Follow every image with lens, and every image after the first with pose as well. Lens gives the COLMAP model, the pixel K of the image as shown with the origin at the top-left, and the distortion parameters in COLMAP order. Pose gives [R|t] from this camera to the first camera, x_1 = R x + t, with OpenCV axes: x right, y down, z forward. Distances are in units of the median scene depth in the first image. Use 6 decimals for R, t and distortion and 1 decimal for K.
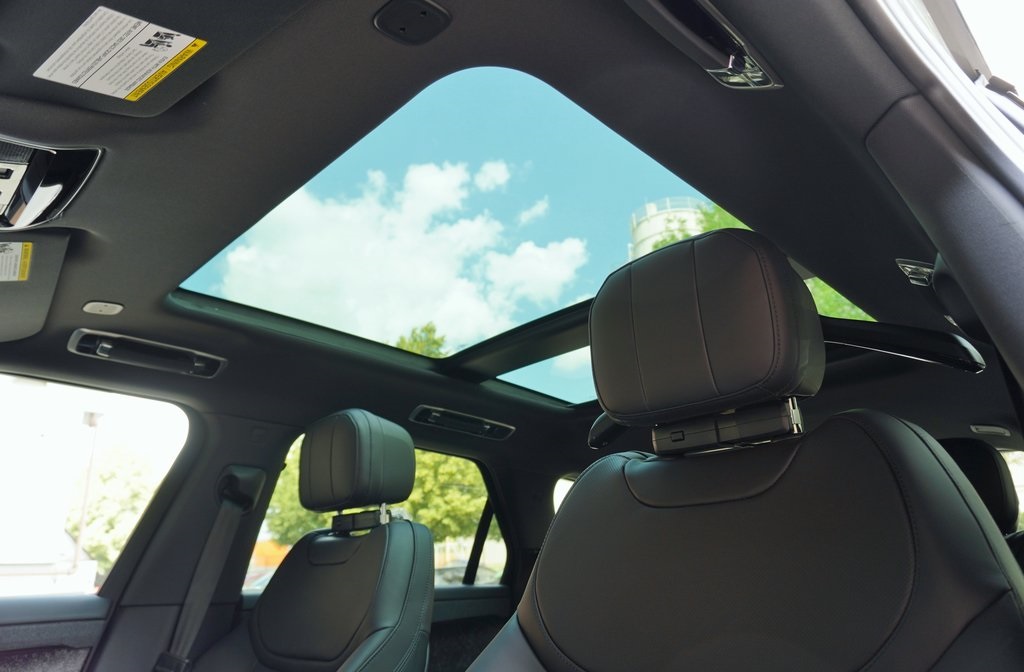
lens RADIAL K [[681.6, 0, 513.9], [0, 681.6, 337.4], [0, 0, 1]] dist [-0.041675, 0.027644]
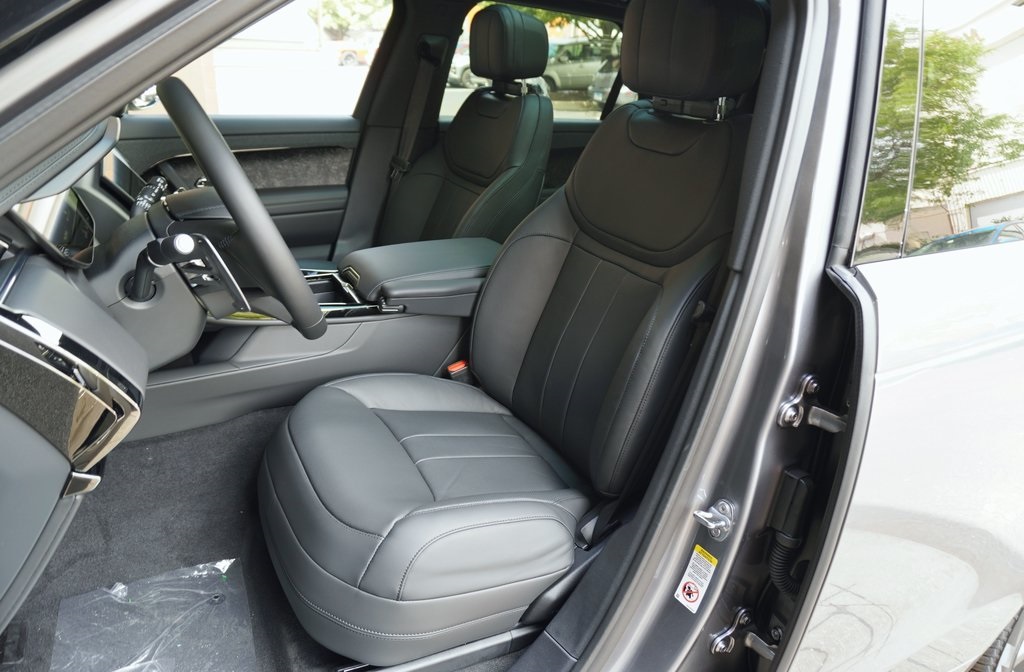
lens RADIAL K [[681.6, 0, 511.1], [0, 681.6, 336.8], [0, 0, 1]] dist [-0.041675, 0.027644]
pose [[0.953912, 0.192418, -0.230276, 0.207532], [0.011224, 0.743953, 0.668138, -0.295482], [0.299876, -0.639930, 0.707506, -0.353903]]
